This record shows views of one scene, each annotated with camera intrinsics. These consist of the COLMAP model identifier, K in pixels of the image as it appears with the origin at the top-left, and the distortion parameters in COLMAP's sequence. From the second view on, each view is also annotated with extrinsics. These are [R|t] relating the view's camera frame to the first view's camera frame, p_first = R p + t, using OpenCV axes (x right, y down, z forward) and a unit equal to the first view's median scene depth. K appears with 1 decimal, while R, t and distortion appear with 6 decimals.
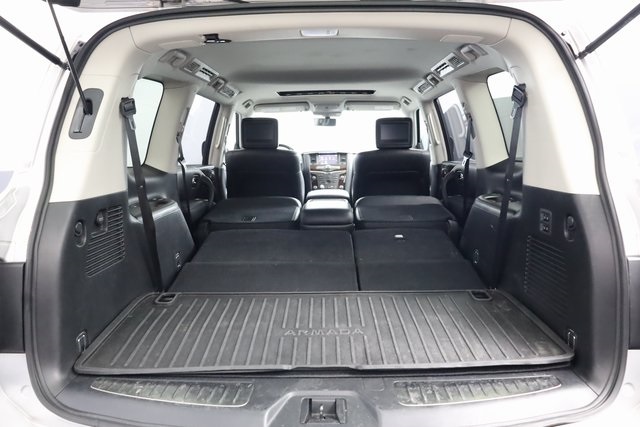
lens RADIAL K [[442.8, 0, 320.4], [0, 442.8, 213.5], [0, 0, 1]] dist [-0.006753, -0.003757]
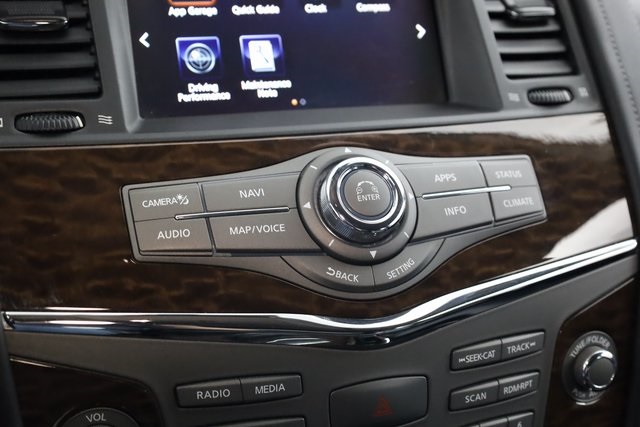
lens RADIAL K [[973.2, 0, 321.4], [0, 973.2, 214.8], [0, 0, 1]] dist [0.015466, 0.000000]
pose [[0.919939, -0.086705, 0.382354, -0.108044], [-0.005346, 0.972374, 0.233366, -0.458128], [-0.392026, -0.216726, 0.894061, 3.178569]]
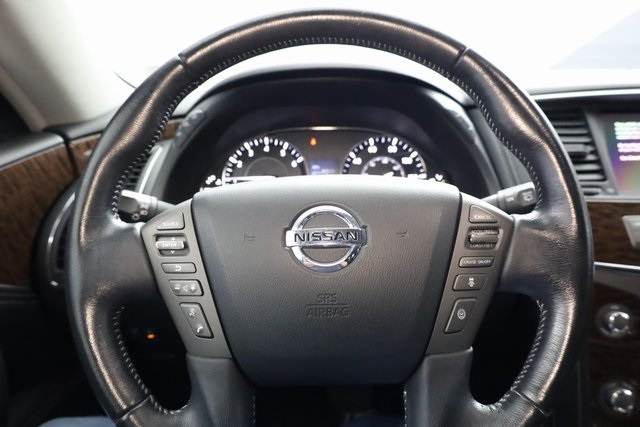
lens RADIAL K [[442.8, 0, 322.2], [0, 442.8, 211.6], [0, 0, 1]] dist [-0.006753, -0.003757]
pose [[0.999762, -0.003794, 0.021461, -0.338558], [0.000291, 0.986966, 0.160928, -0.454066], [-0.021792, -0.160883, 0.986733, 3.133295]]
